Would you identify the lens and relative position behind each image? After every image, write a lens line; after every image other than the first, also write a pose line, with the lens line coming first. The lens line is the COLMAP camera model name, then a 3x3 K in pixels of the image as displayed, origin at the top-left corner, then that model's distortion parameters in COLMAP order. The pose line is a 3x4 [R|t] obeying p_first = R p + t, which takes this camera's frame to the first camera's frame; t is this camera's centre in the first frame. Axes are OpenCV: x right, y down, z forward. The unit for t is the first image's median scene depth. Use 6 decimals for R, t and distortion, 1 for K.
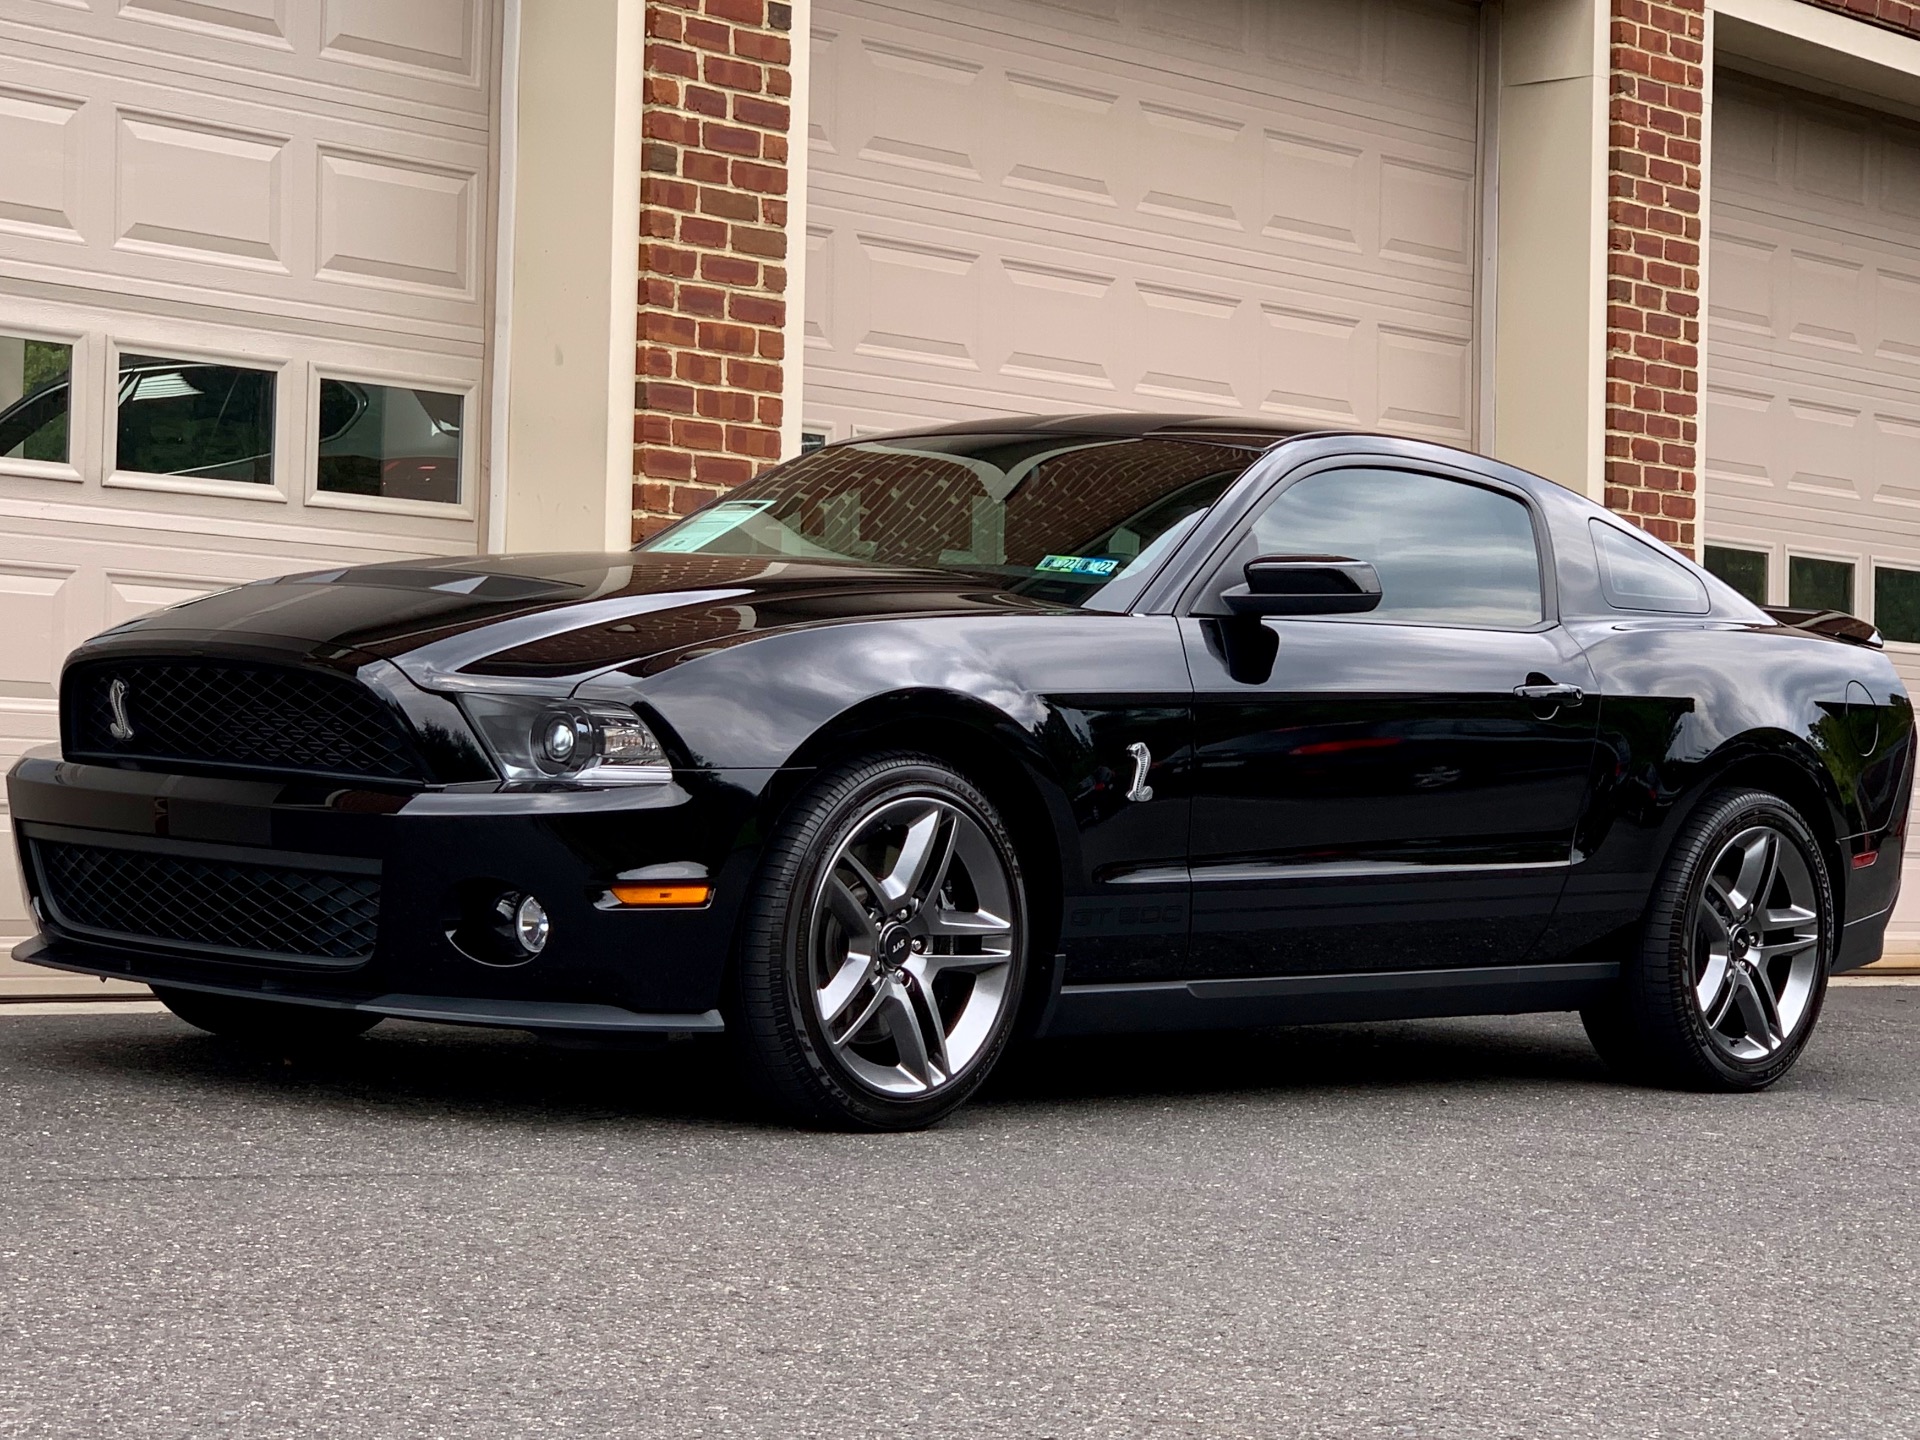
lens RADIAL K [[4278.9, 0, 955.7], [0, 4278.9, 662.1], [0, 0, 1]] dist [-0.247392, 4.349015]
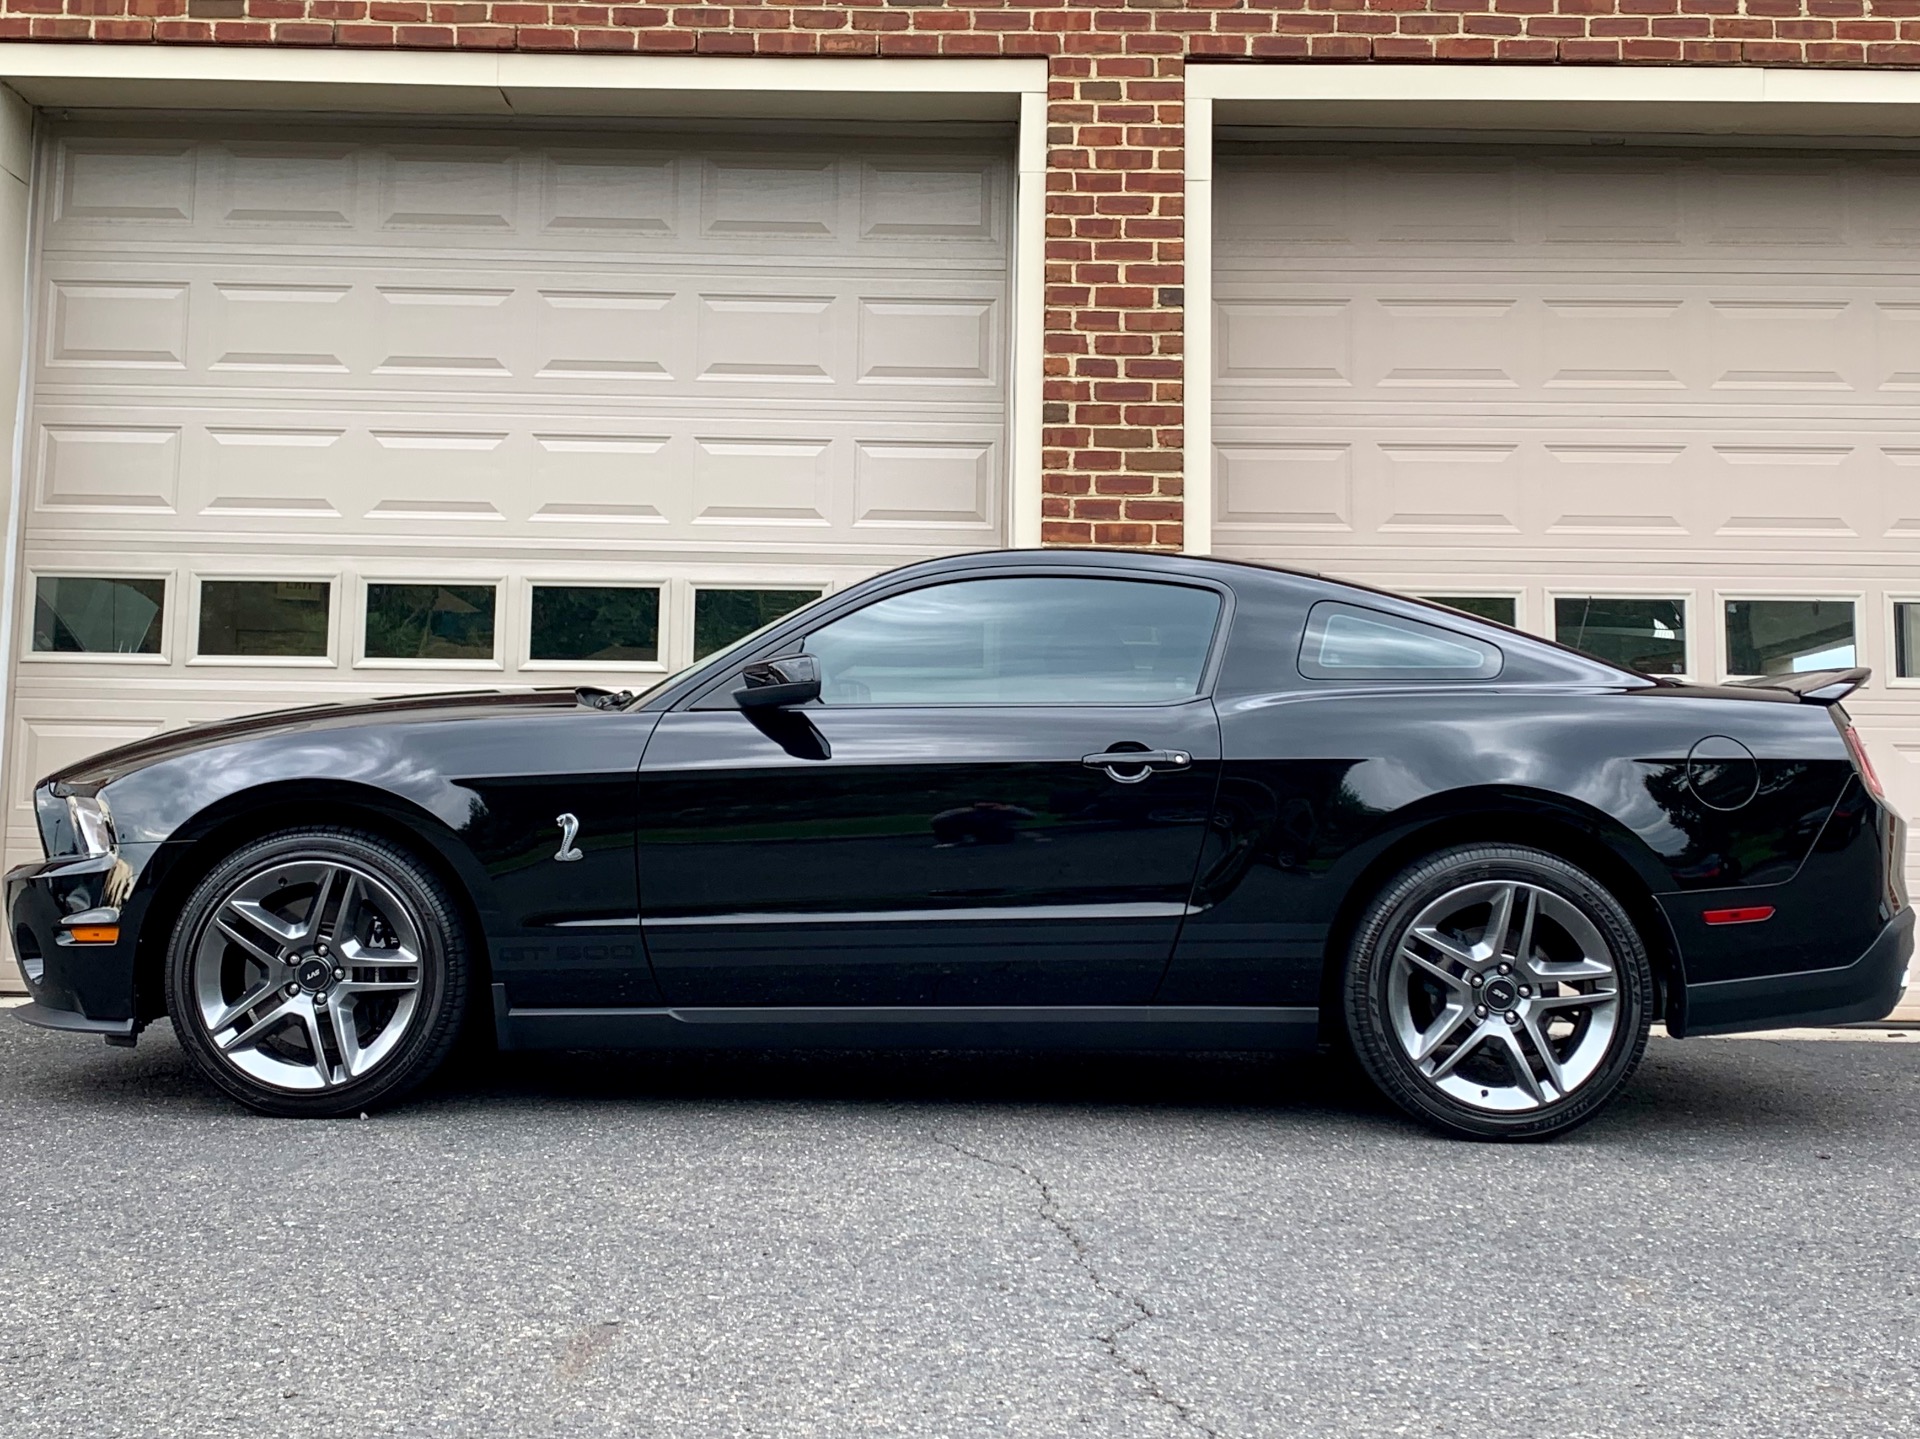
lens RADIAL K [[2326.1, 0, 954.4], [0, 2326.1, 582.9], [0, 0, 1]] dist [0.196279, -0.602202]
pose [[0.665171, -0.104897, -0.739287, 0.472866], [0.030816, 0.993096, -0.113183, 0.024434], [0.746055, 0.052504, 0.663811, 0.461983]]
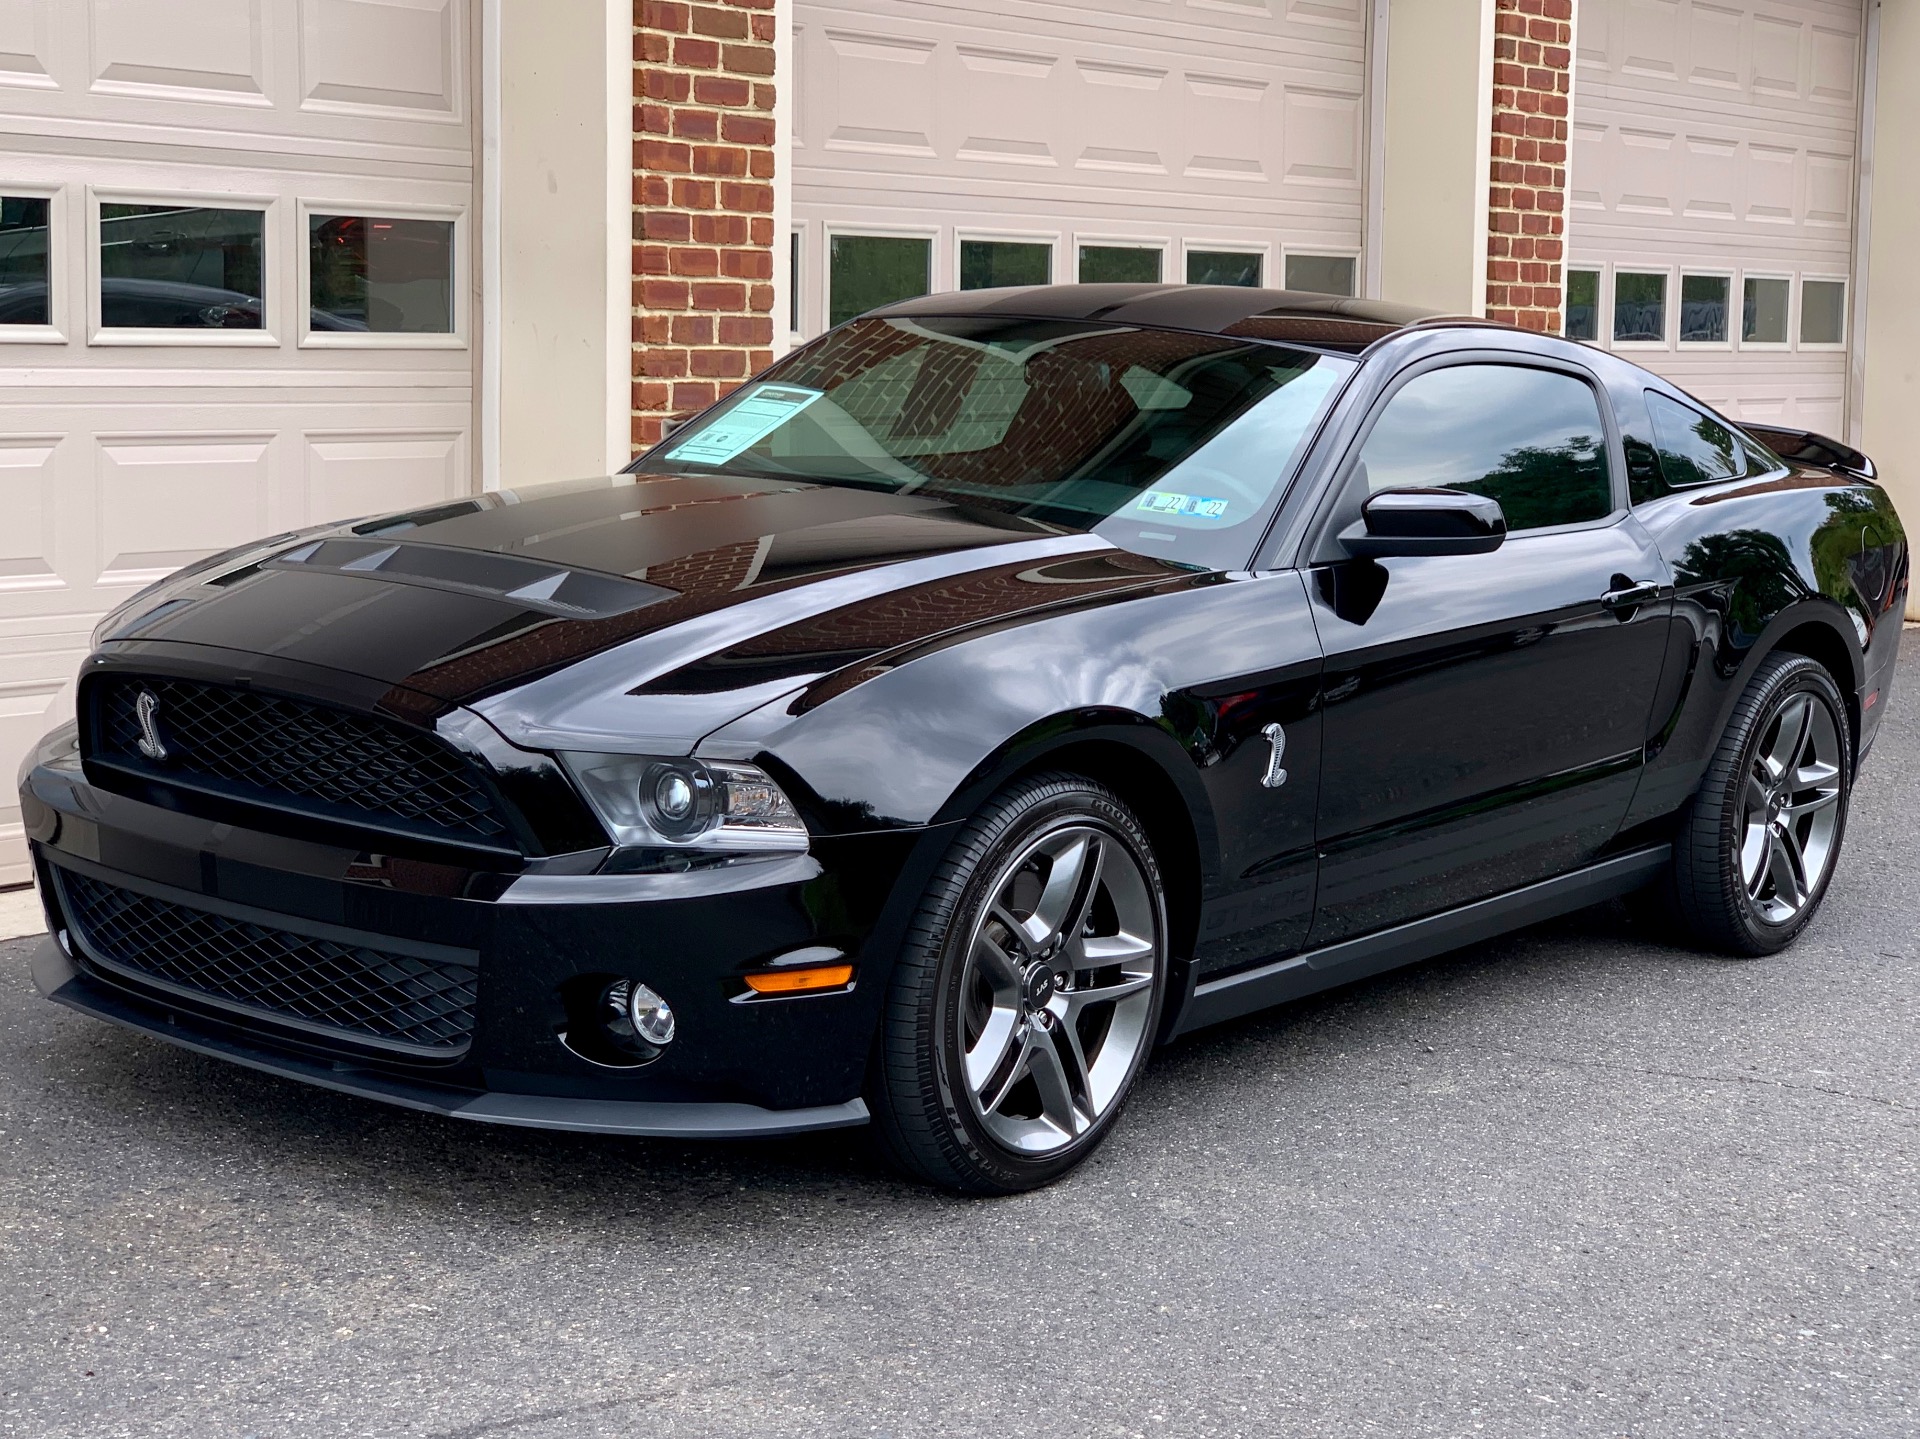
lens RADIAL K [[3291.7, 0, 969.0], [0, 3291.7, 653.6], [0, 0, 1]] dist [-0.065601, 1.548801]
pose [[0.996863, -0.013941, 0.077912, -0.057679], [0.002623, 0.989644, 0.143519, -0.072838], [-0.079106, -0.142864, 0.986576, 0.227970]]
